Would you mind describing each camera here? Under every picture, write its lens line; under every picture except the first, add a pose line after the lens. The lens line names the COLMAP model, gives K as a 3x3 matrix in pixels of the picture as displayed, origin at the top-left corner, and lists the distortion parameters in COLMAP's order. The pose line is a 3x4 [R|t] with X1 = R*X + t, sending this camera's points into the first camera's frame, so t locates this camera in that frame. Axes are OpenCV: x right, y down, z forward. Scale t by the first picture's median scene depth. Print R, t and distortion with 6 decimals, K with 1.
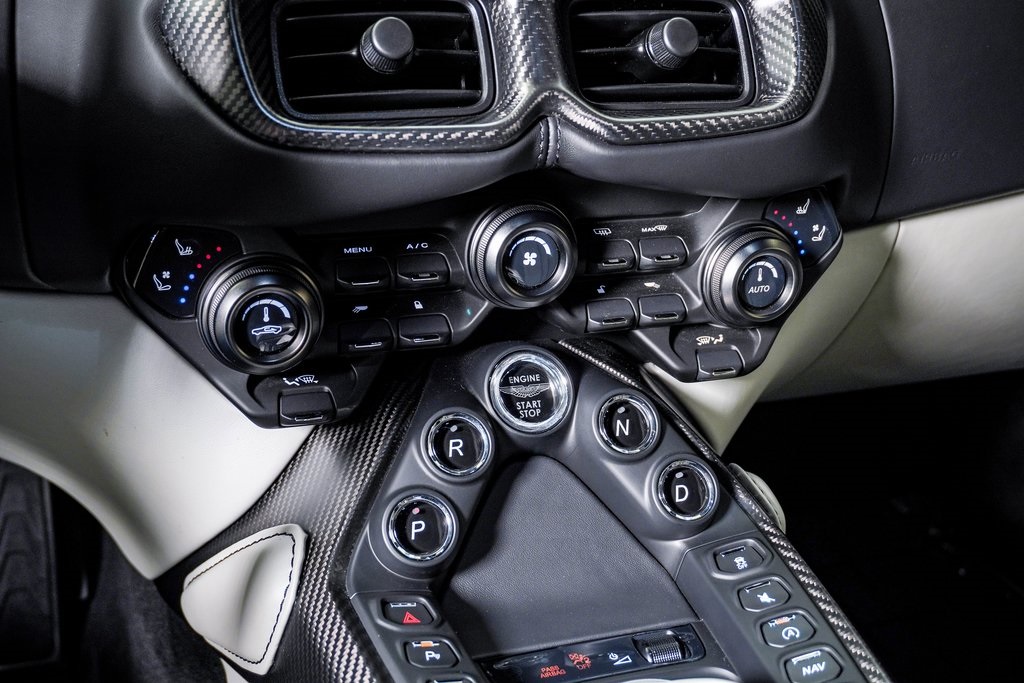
lens RADIAL K [[1235.4, 0, 513.6], [0, 1235.4, 343.1], [0, 0, 1]] dist [-0.009738, 0.000000]
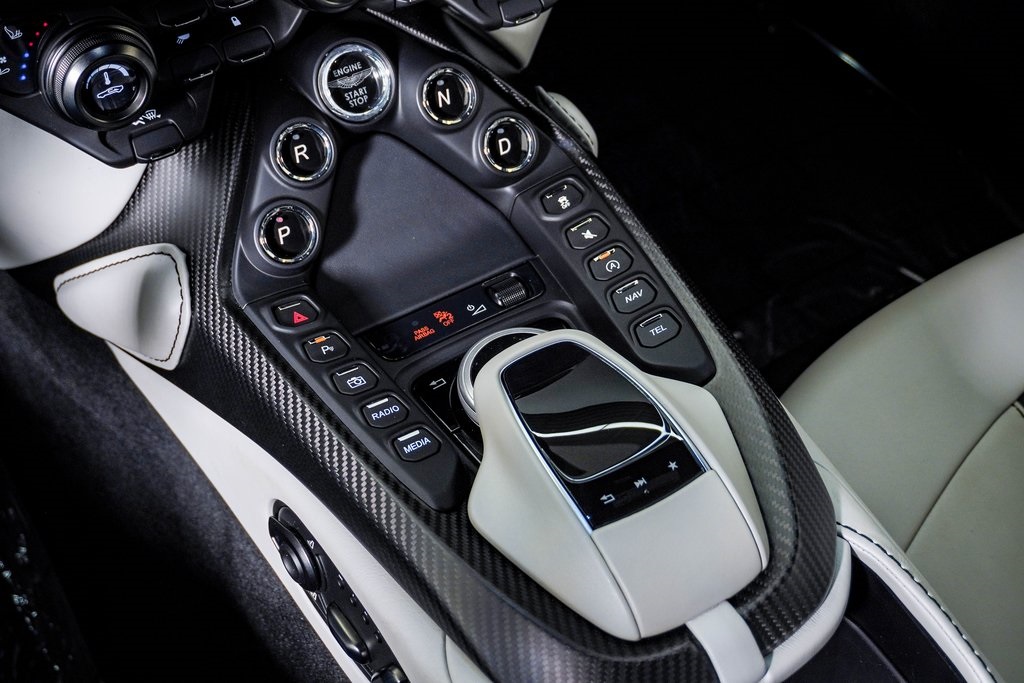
lens RADIAL K [[1544.8, 0, 509.4], [0, 1544.8, 339.7], [0, 0, 1]] dist [0.005646, 0.000000]
pose [[0.973886, -0.194926, 0.116401, -0.060014], [0.127337, 0.893433, 0.430769, -0.343604], [-0.187965, -0.404698, 0.894924, -0.341074]]
